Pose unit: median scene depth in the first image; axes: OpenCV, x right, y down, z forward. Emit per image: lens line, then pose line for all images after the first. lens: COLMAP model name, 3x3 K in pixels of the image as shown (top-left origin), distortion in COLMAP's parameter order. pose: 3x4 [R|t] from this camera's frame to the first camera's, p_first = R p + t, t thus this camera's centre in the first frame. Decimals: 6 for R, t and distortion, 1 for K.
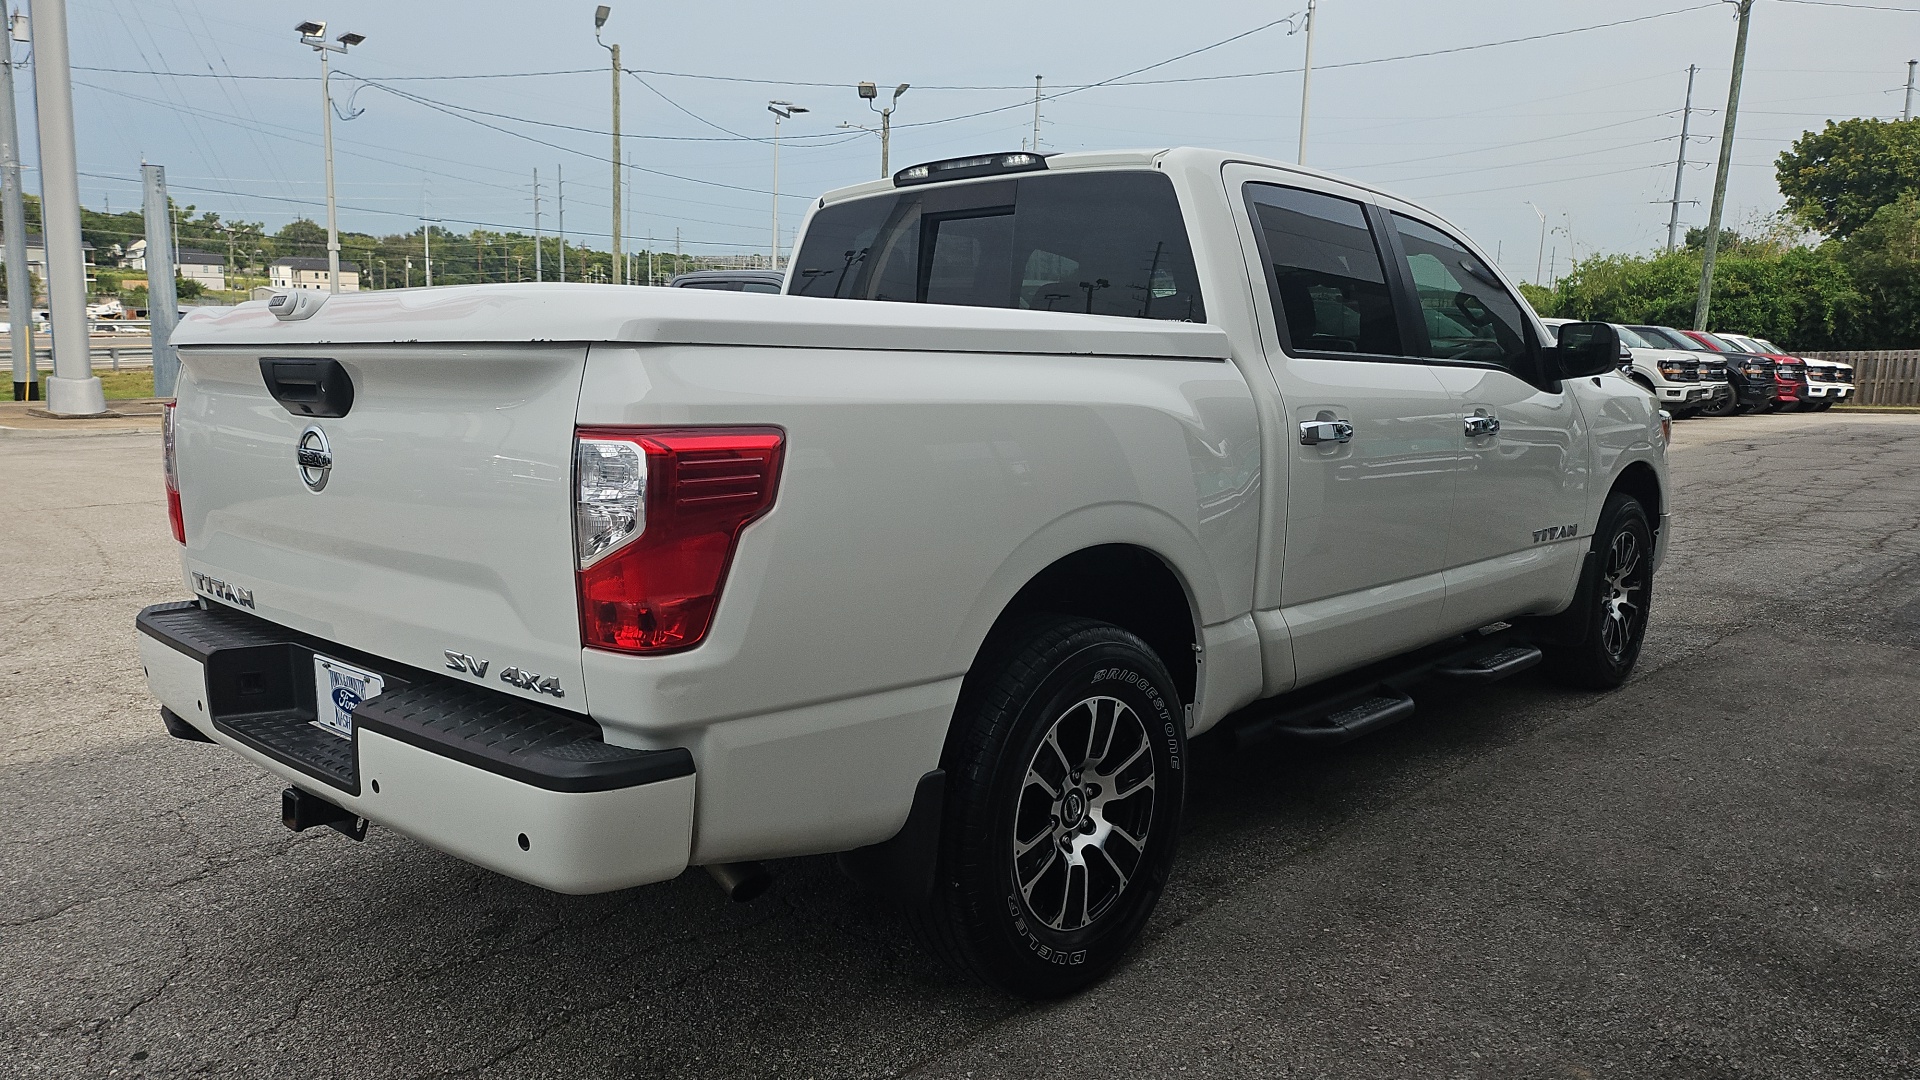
lens RADIAL K [[1339.1, 0, 906.5], [0, 1339.1, 534.5], [0, 0, 1]] dist [0.072064, -0.067689]
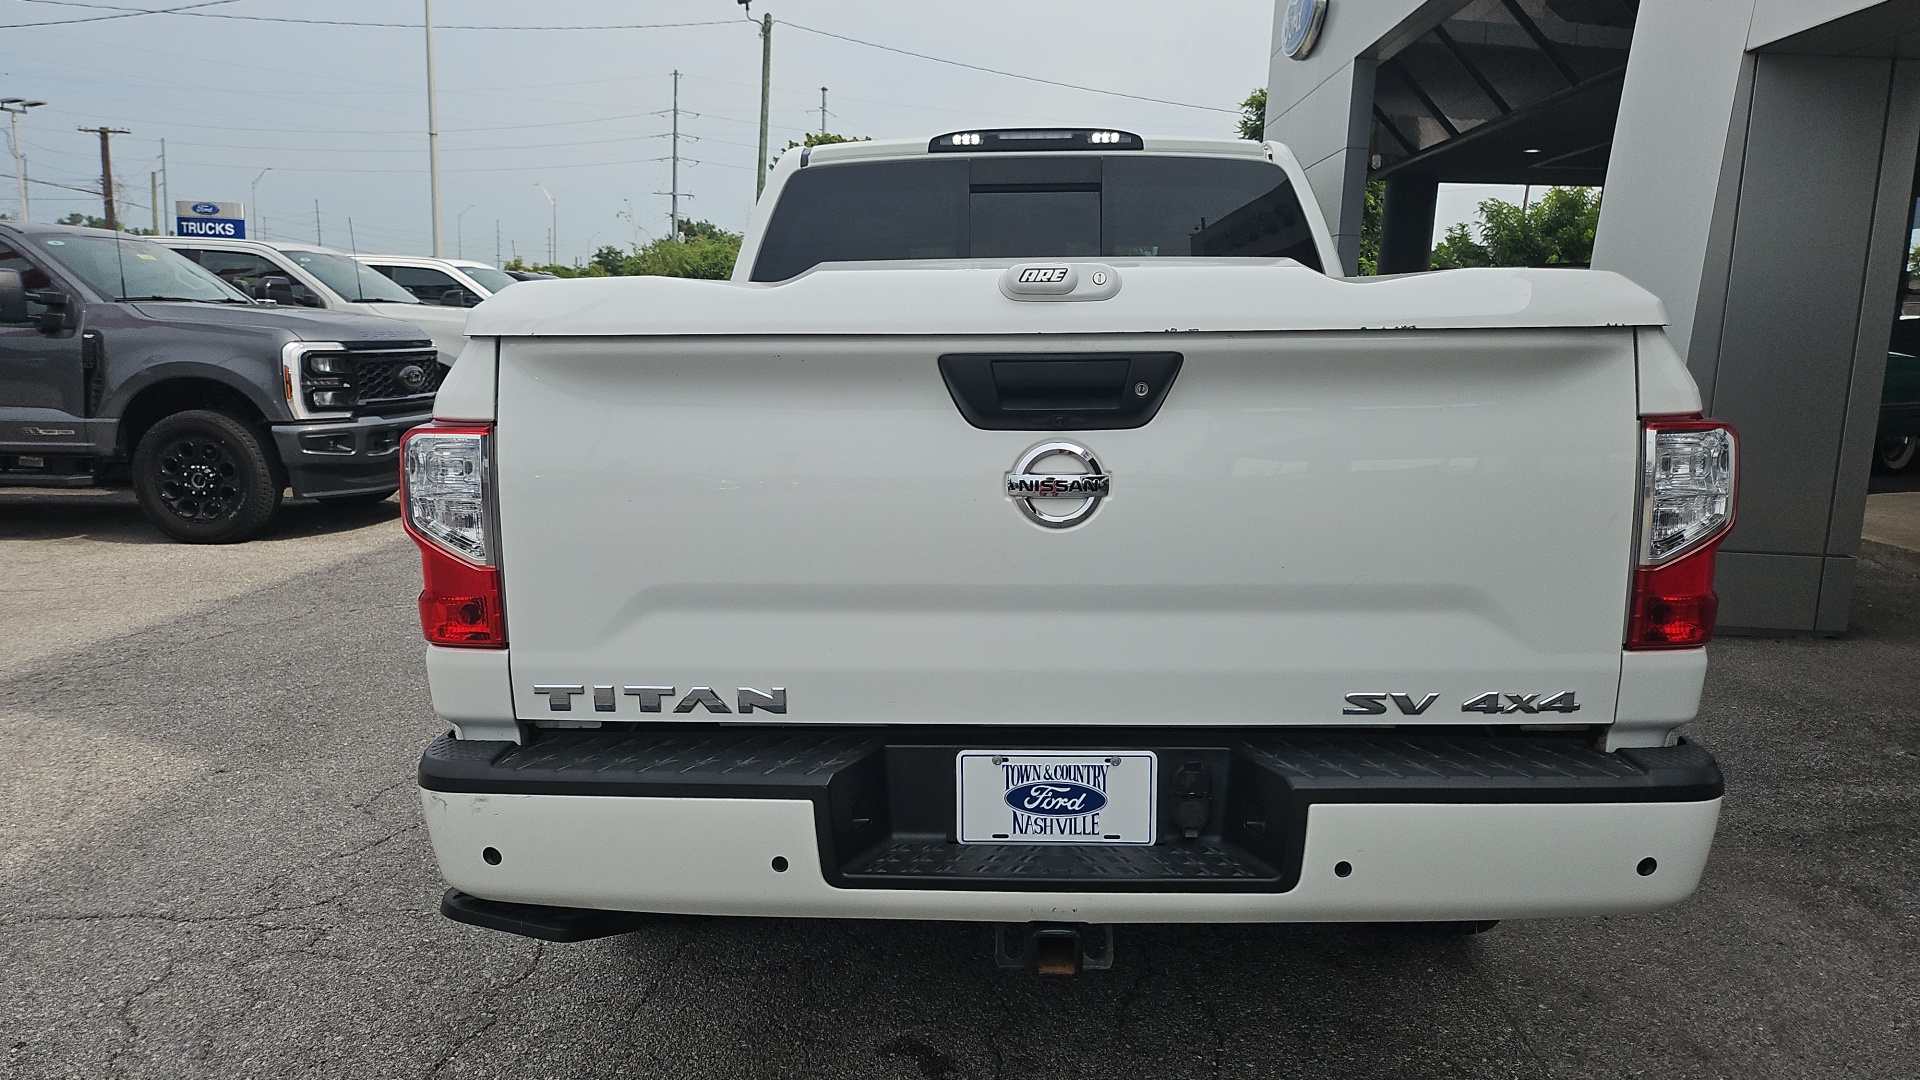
lens RADIAL K [[1360.8, 0, 953.9], [0, 1360.8, 543.4], [0, 0, 1]] dist [0.076496, -0.071835]
pose [[0.752274, -0.106922, 0.650117, -0.676503], [0.093521, 0.994082, 0.055276, -0.049391], [-0.652179, 0.019217, 0.757821, 0.319744]]
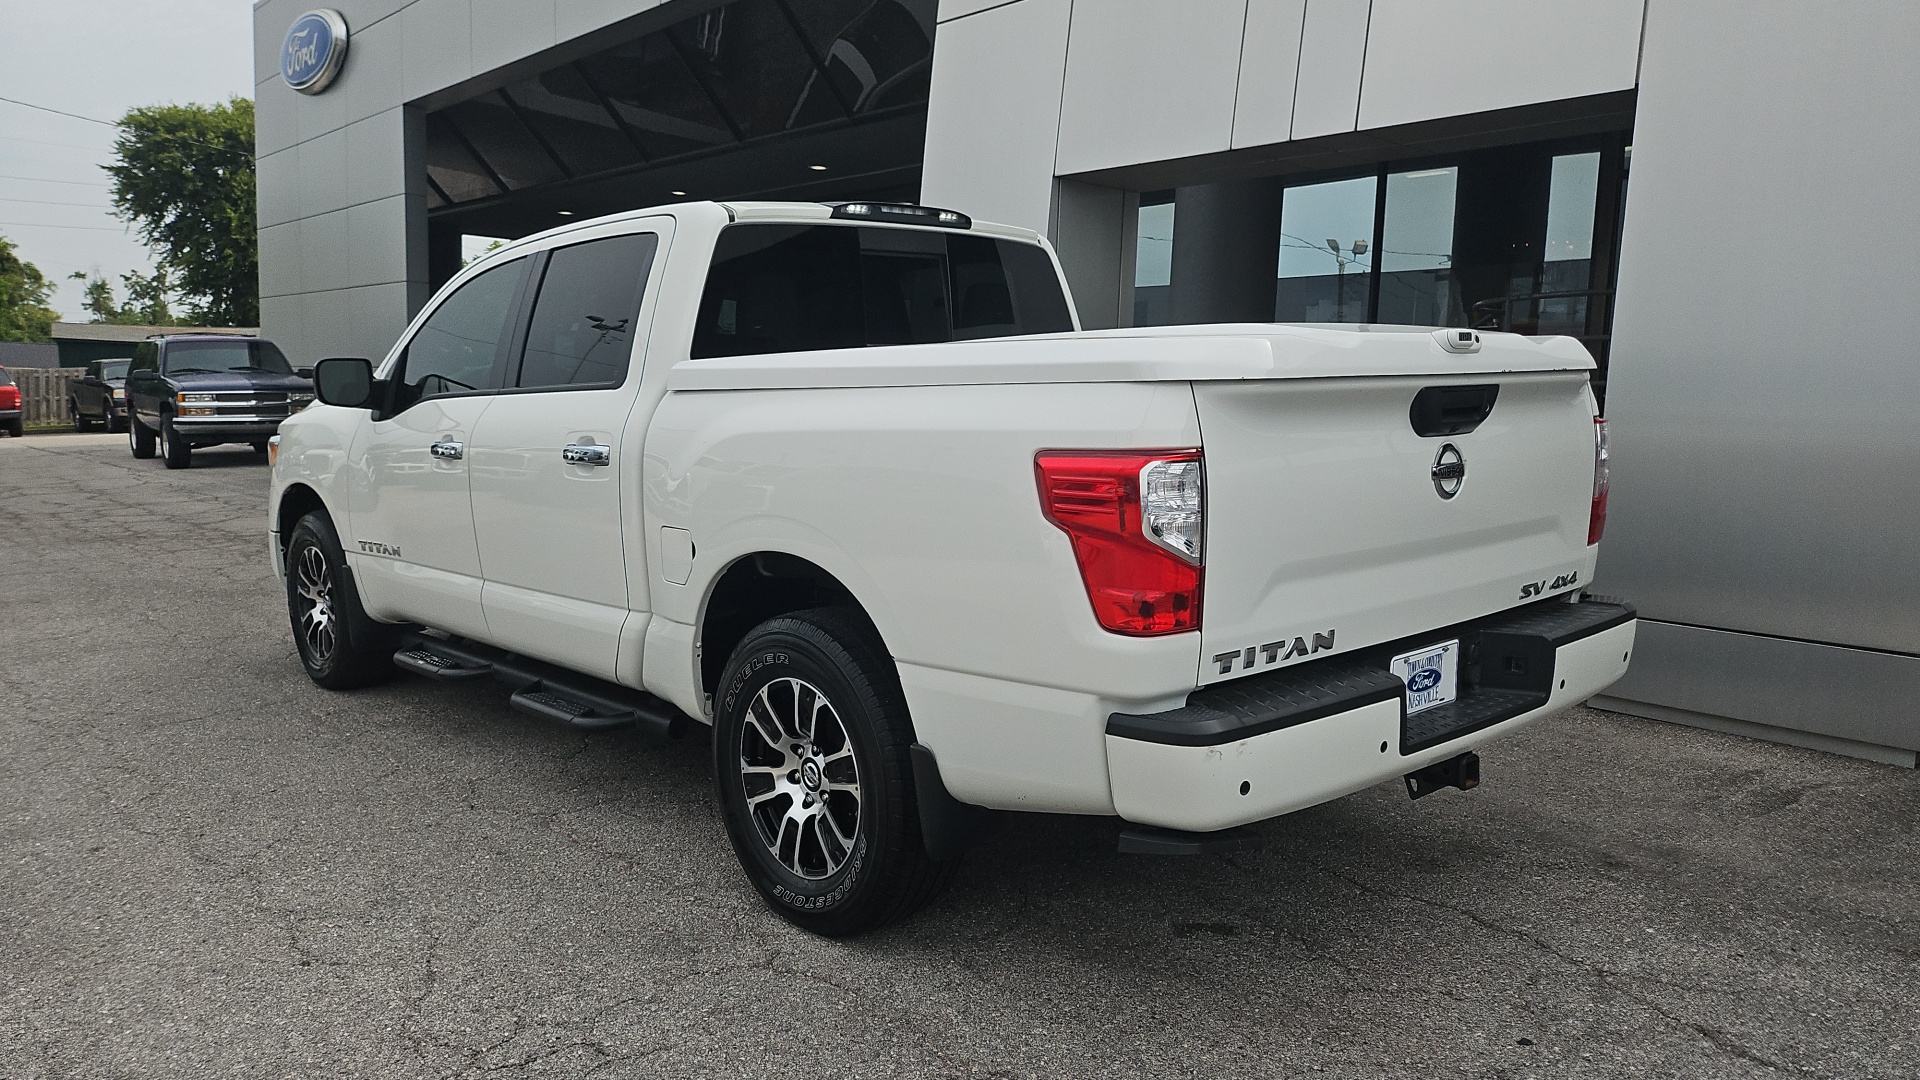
lens RADIAL K [[1360.8, 0, 953.9], [0, 1360.8, 543.4], [0, 0, 1]] dist [0.076496, -0.071835]
pose [[0.085281, -0.129887, 0.987854, -1.141562], [0.144155, 0.982643, 0.116757, -0.134026], [-0.985873, 0.132447, 0.102525, 0.903938]]
